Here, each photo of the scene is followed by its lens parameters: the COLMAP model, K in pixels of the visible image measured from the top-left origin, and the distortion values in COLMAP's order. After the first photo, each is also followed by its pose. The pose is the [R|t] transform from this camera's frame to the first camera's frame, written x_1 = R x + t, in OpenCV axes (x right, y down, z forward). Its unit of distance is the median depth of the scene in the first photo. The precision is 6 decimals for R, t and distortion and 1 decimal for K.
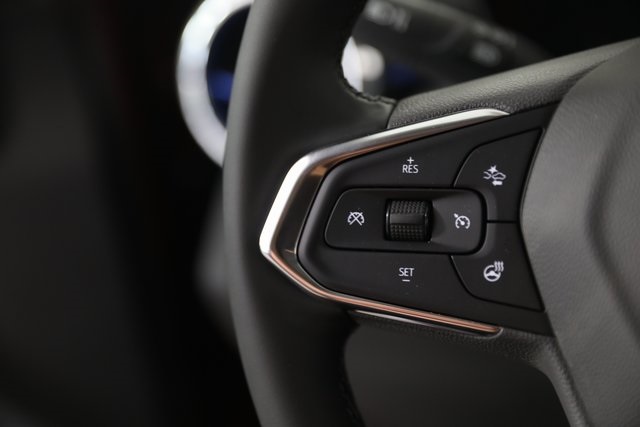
lens RADIAL K [[1045.5, 0, 318.9], [0, 1045.5, 214.5], [0, 0, 1]] dist [0.052954, 0.000000]
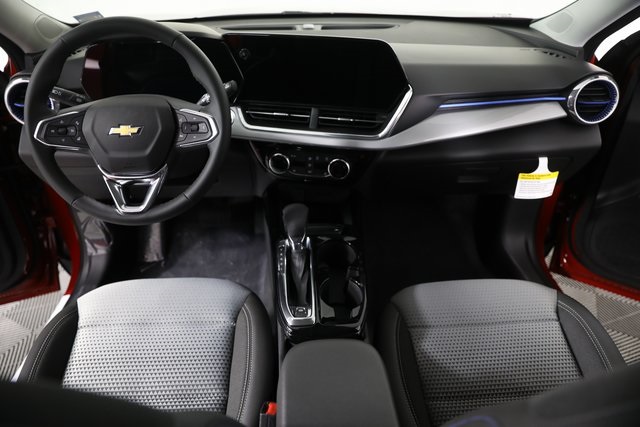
lens RADIAL K [[432.0, 0, 319.0], [0, 432.0, 214.3], [0, 0, 1]] dist [-0.099464, 0.054749]
pose [[0.851024, -0.127591, 0.509390, 0.054672], [0.047482, 0.984756, 0.167333, 0.142044], [-0.522975, -0.118217, 0.844110, -1.816615]]
